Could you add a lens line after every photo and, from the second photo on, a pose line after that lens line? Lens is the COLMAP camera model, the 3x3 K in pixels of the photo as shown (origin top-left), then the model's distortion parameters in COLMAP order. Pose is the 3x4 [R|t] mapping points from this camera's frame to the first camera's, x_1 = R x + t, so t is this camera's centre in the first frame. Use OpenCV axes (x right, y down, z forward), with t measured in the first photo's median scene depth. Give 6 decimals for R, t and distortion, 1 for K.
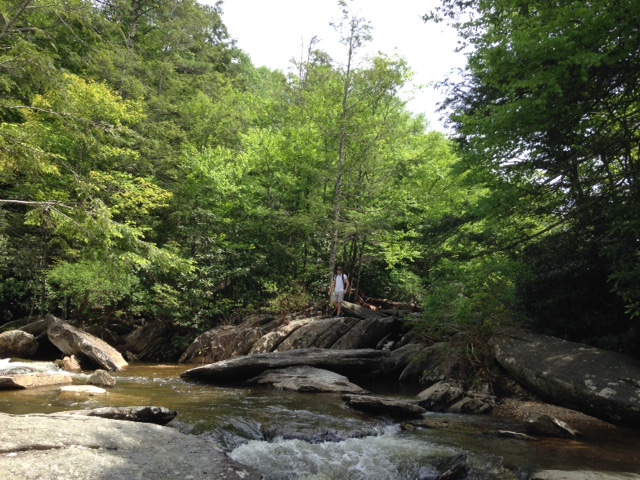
lens RADIAL K [[556.6, 0, 320.0], [0, 556.6, 240.0], [0, 0, 1]] dist [0.205912, -0.309833]
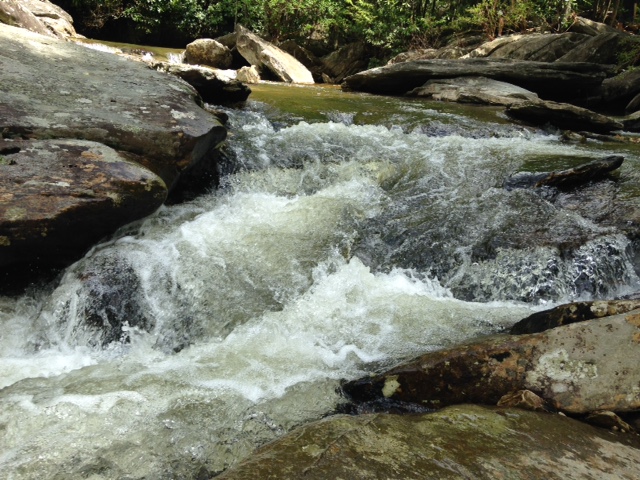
lens RADIAL K [[556.6, 0, 320.0], [0, 556.6, 240.0], [0, 0, 1]] dist [0.205912, -0.309833]
pose [[0.916837, 0.137749, -0.374747, 0.073663], [0.033395, 0.908853, 0.415777, 0.067181], [0.397863, -0.393714, 0.828670, 0.110570]]
